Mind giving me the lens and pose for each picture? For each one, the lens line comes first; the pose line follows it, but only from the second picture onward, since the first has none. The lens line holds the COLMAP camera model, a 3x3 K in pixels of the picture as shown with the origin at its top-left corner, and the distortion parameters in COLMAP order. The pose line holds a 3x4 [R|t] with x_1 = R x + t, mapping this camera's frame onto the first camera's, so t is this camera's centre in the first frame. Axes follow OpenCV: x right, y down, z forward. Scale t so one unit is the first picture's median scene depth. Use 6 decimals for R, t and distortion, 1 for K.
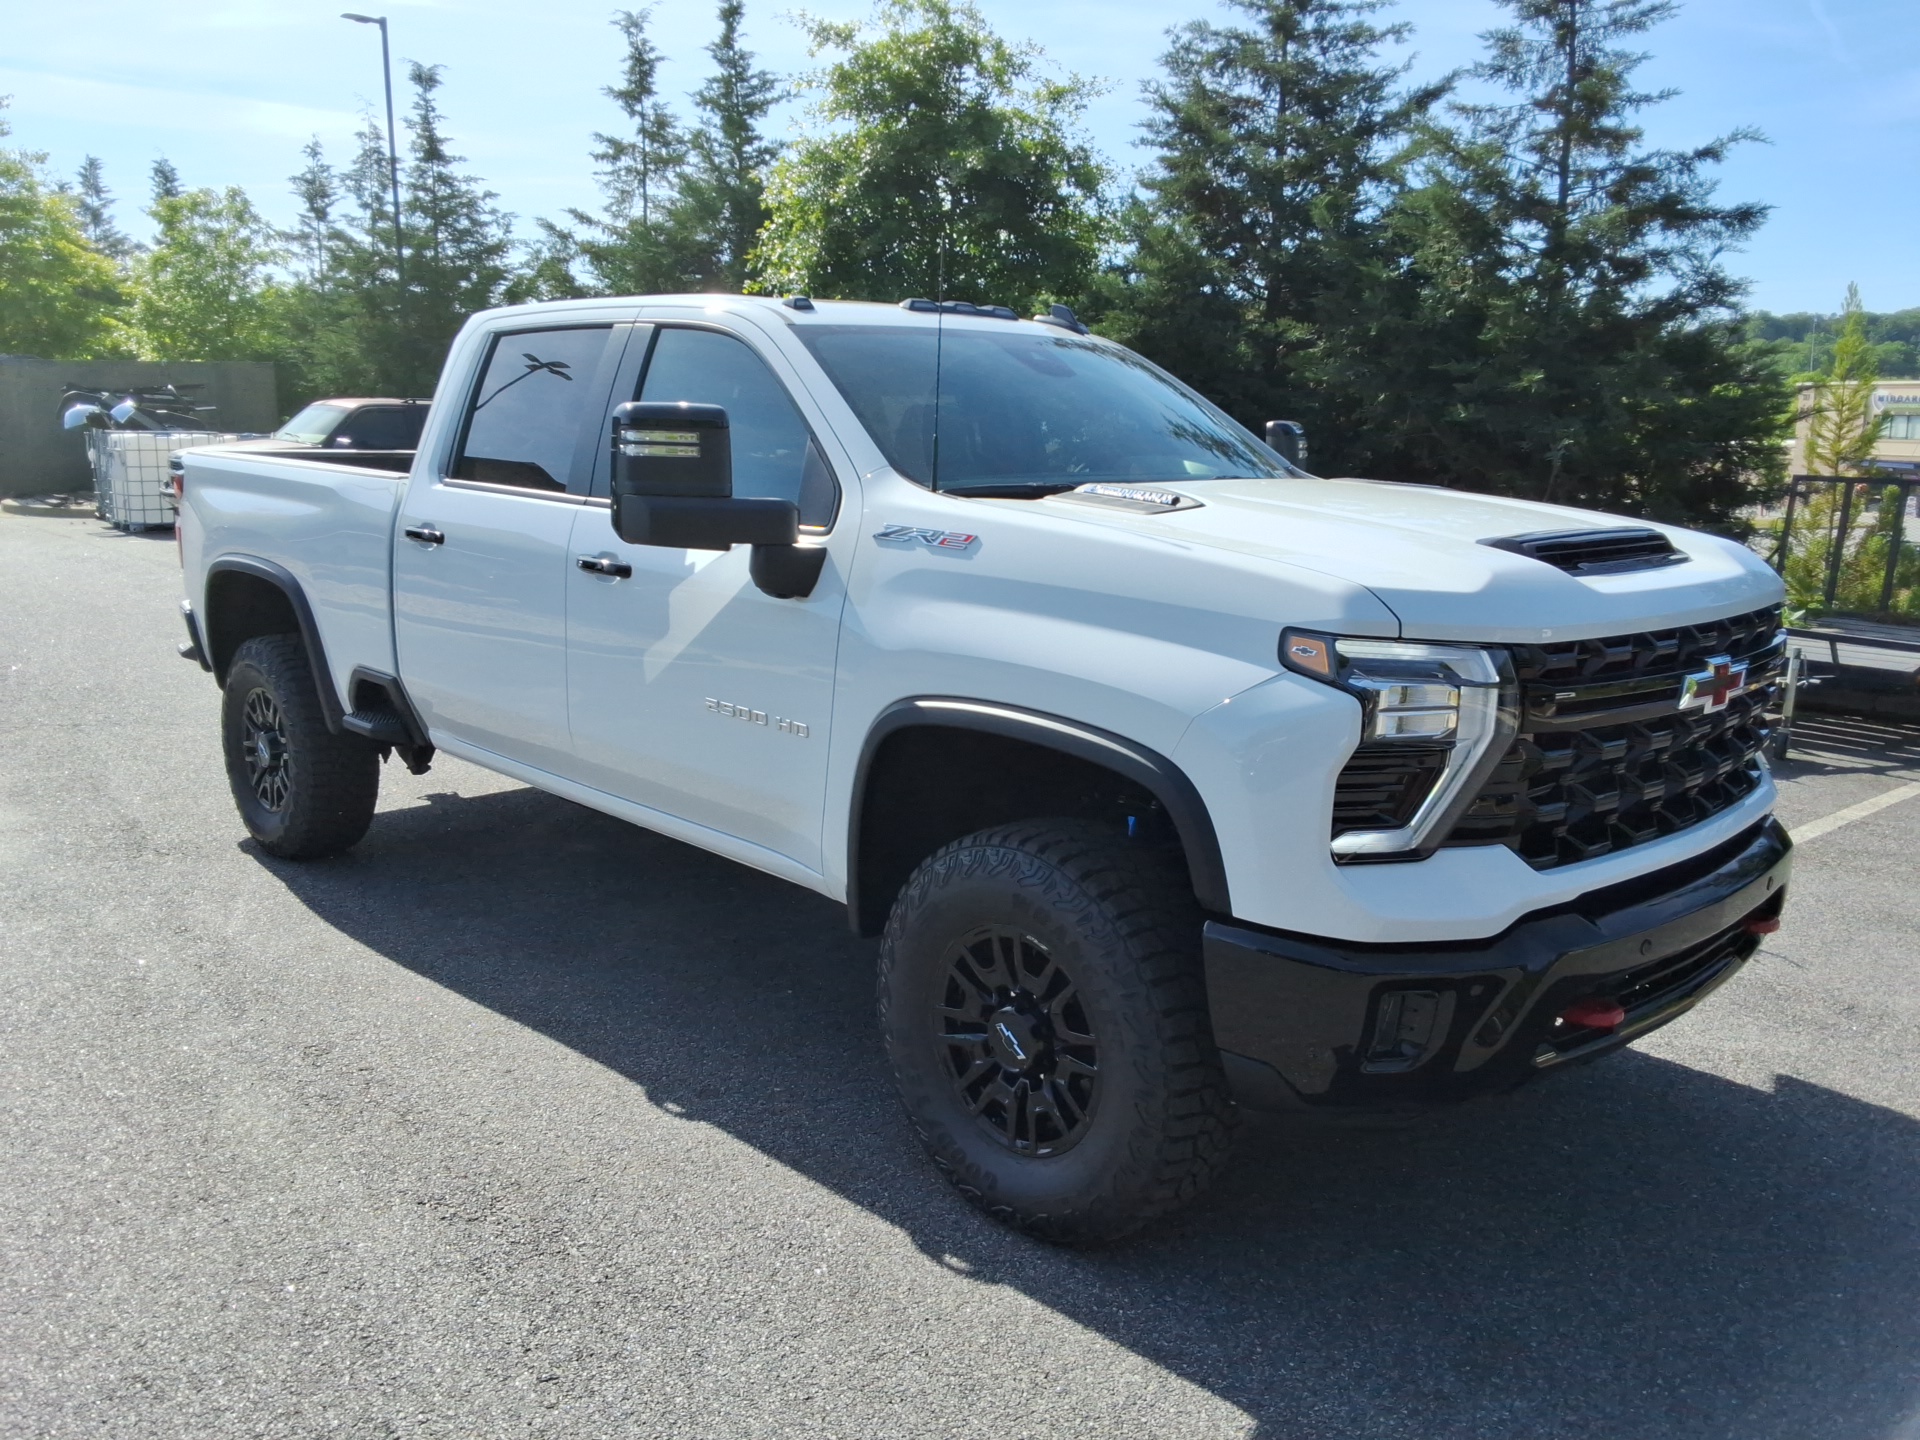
lens RADIAL K [[1540.4, 0, 970.6], [0, 1540.4, 672.7], [0, 0, 1]] dist [0.128839, -0.191545]
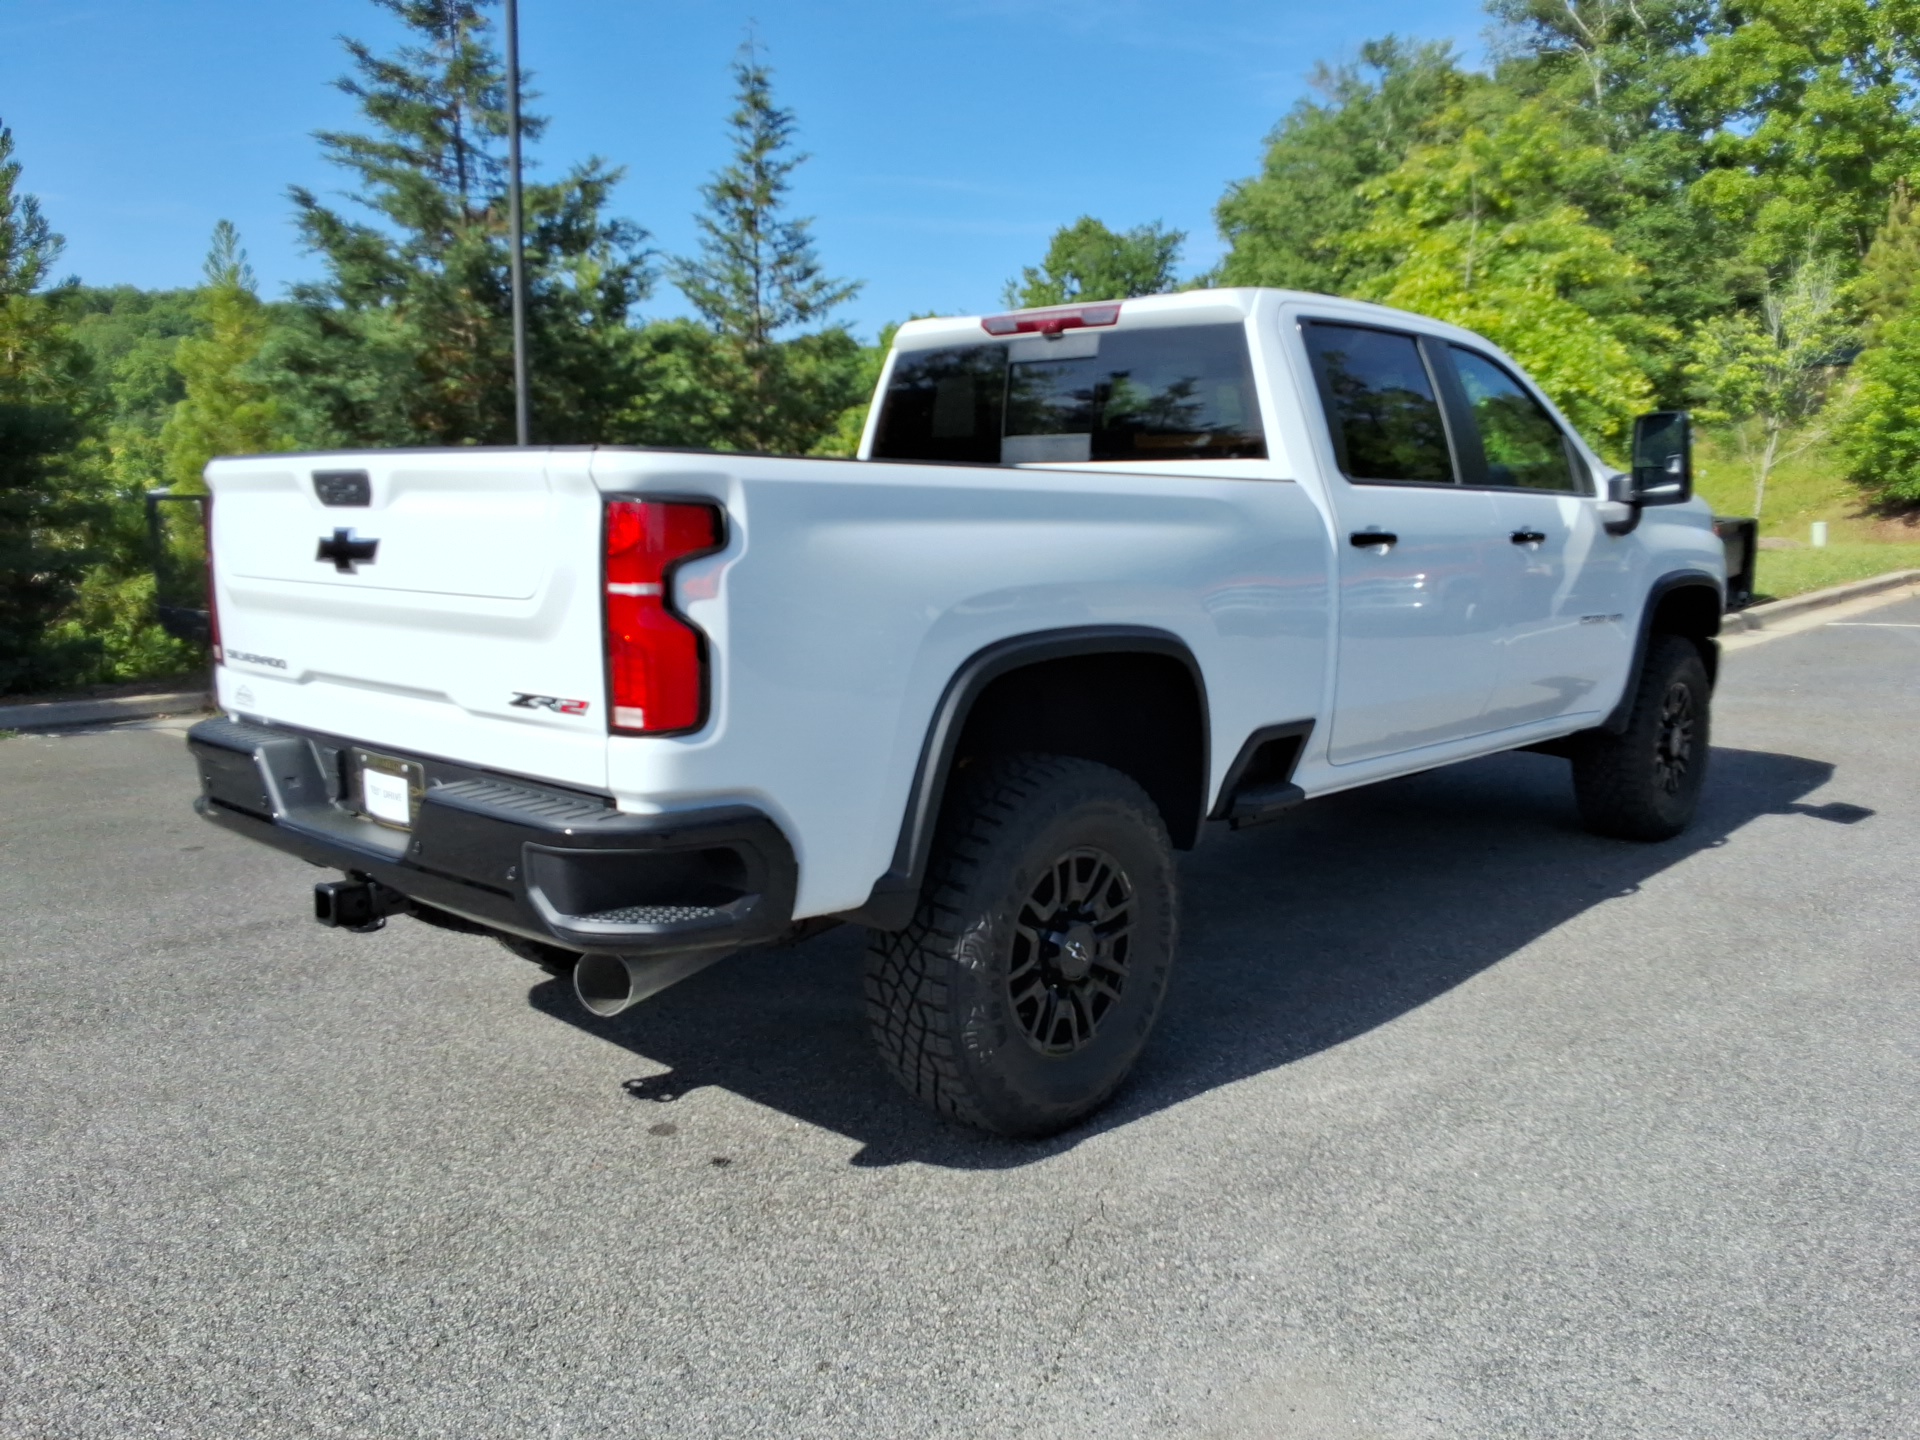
lens RADIAL K [[1499.7, 0, 959.4], [0, 1499.7, 716.6], [0, 0, 1]] dist [0.106455, -0.133316]
pose [[-0.037601, -0.162934, 0.985920, -1.693647], [0.153583, 0.973953, 0.166814, -0.237019], [-0.987420, 0.157693, -0.011598, 1.754586]]
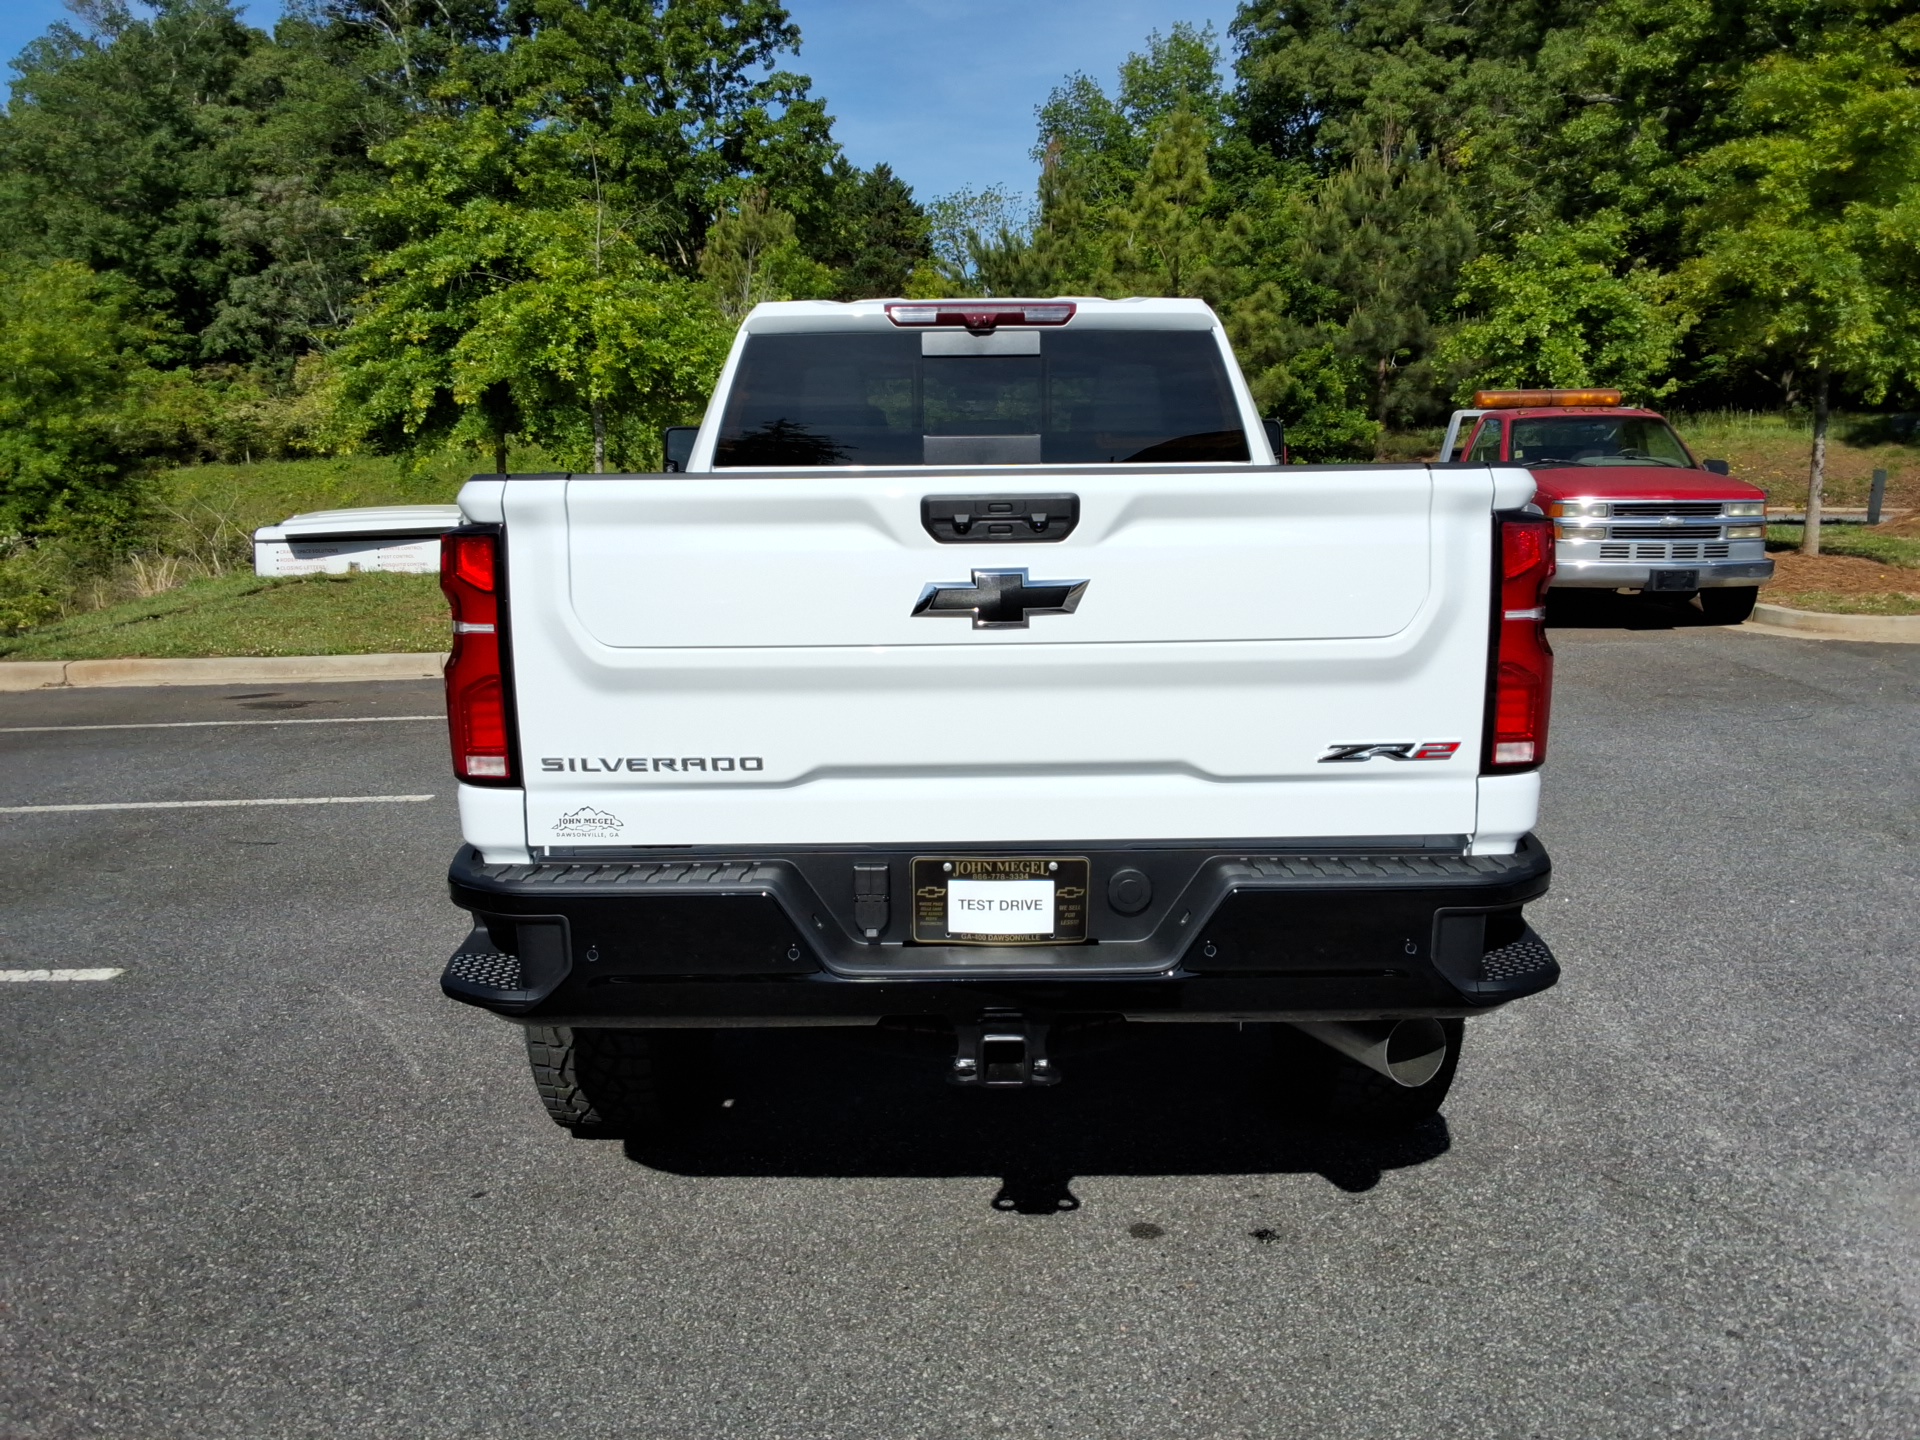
lens RADIAL K [[1536.9, 0, 955.9], [0, 1536.9, 716.4], [0, 0, 1]] dist [0.103003, -0.162987]
pose [[-0.699509, -0.123020, 0.703955, -1.272321], [0.108599, 0.955331, 0.274862, -0.378095], [-0.706324, 0.268718, -0.654903, 2.554779]]
